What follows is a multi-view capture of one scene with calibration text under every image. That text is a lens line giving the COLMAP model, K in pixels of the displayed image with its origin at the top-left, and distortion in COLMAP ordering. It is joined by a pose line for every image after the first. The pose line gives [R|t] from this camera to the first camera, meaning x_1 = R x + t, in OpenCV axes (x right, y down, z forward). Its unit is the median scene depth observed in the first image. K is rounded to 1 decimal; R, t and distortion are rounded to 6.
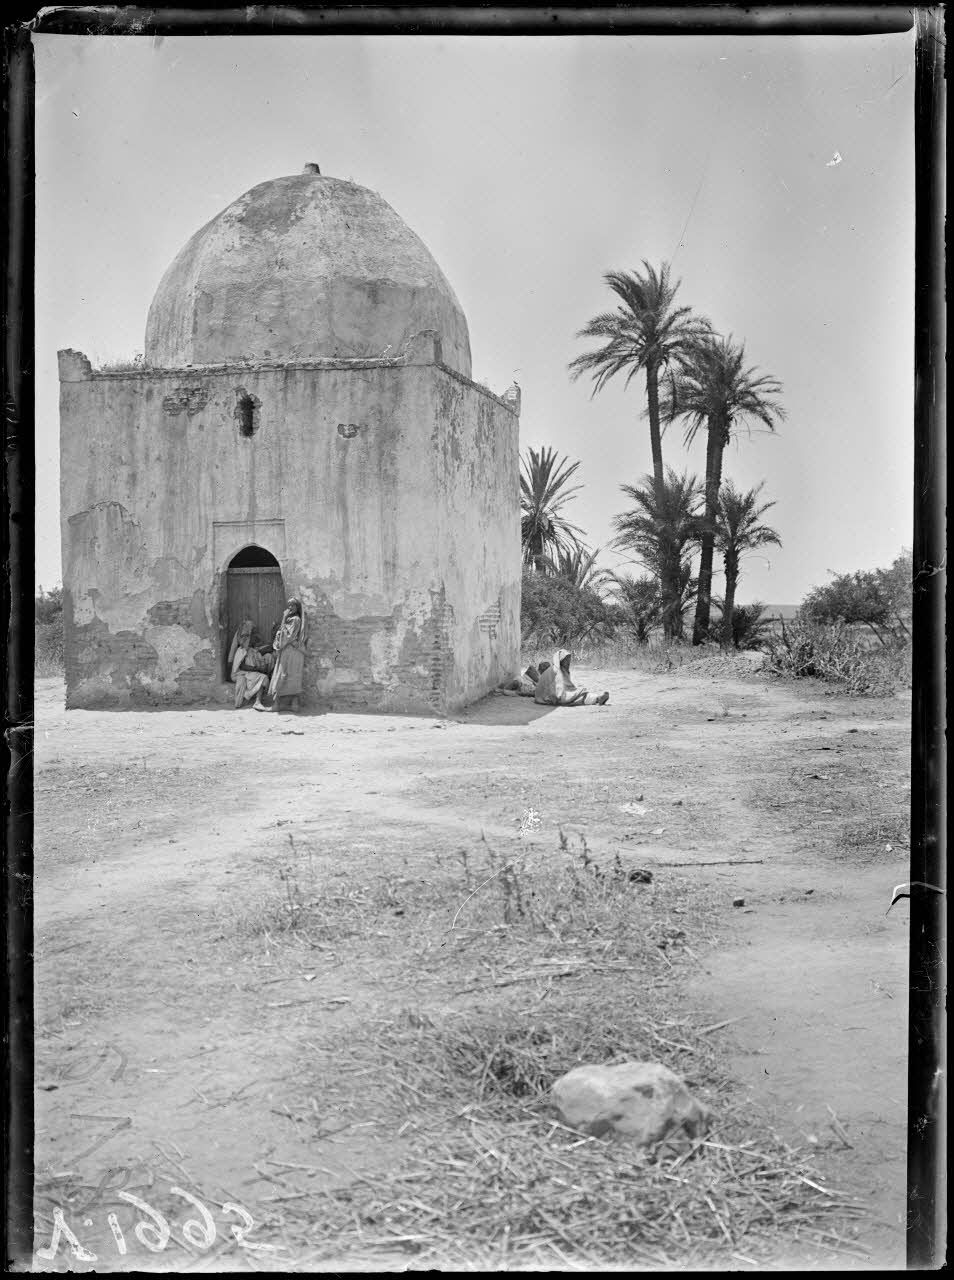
lens RADIAL K [[1170.9, 0, 477.0], [0, 1170.9, 640.0], [0, 0, 1]] dist [0.066713, 0.000864]
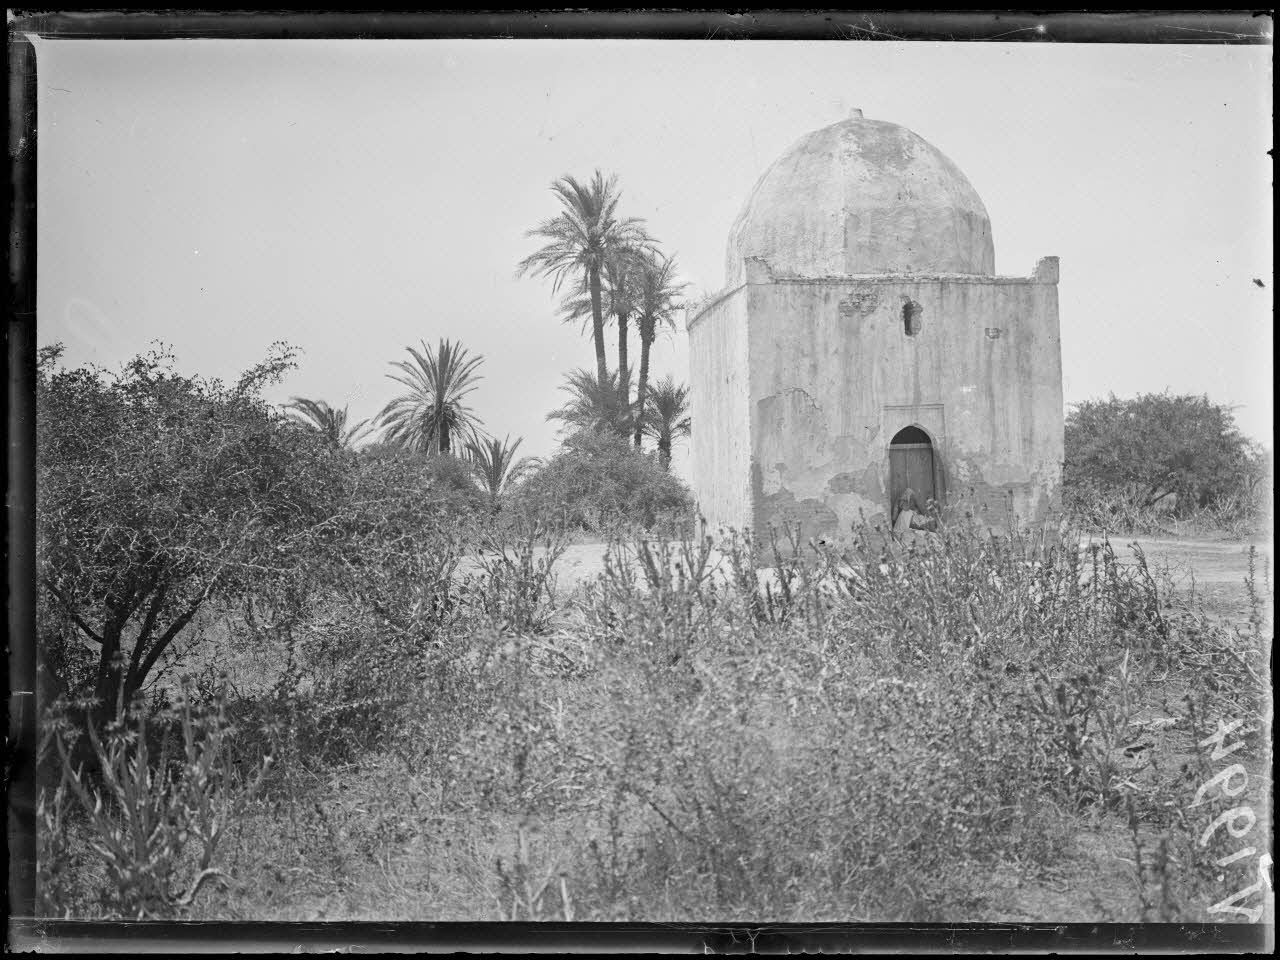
lens RADIAL K [[1170.9, 0, 640.0], [0, 1170.9, 480.0], [0, 0, 1]] dist [0.066713, 0.000864]
pose [[0.933177, -0.011452, 0.359234, -0.882077], [0.026966, 0.998906, -0.038205, 0.013527], [-0.358404, 0.045340, 0.932465, -0.018541]]
